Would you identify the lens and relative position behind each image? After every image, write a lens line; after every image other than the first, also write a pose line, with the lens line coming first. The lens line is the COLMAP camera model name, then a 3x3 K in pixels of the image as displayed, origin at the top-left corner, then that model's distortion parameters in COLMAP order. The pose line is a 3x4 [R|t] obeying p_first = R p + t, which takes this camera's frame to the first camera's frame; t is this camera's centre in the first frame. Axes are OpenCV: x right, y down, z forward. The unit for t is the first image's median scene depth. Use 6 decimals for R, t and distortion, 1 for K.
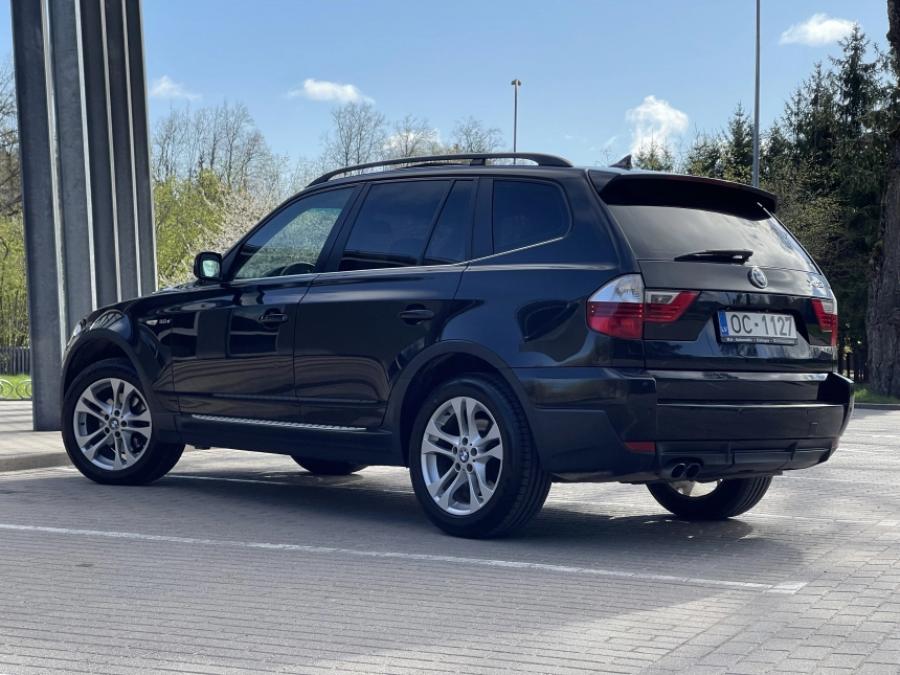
lens RADIAL K [[1668.5, 0, 448.5], [0, 1668.5, 335.6], [0, 0, 1]] dist [0.224561, 0.000000]
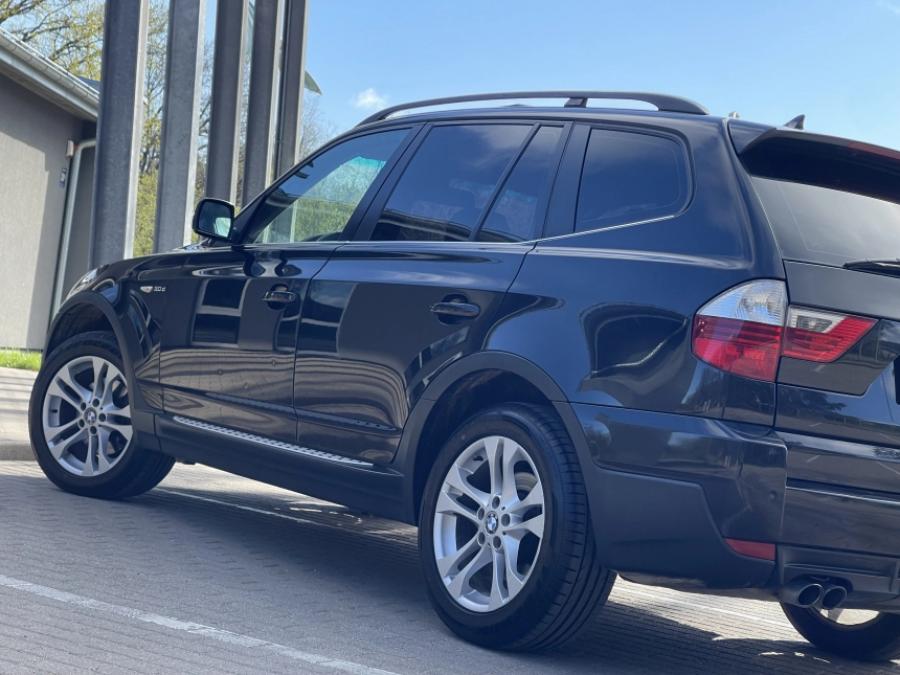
lens RADIAL K [[1668.5, 0, 451.6], [0, 1668.5, 343.0], [0, 0, 1]] dist [0.224561, 0.000000]
pose [[0.985928, 0.118624, -0.117789, 0.062489], [-0.120290, 0.992713, -0.007110, 0.006294], [0.116087, 0.021179, 0.993013, 0.318119]]
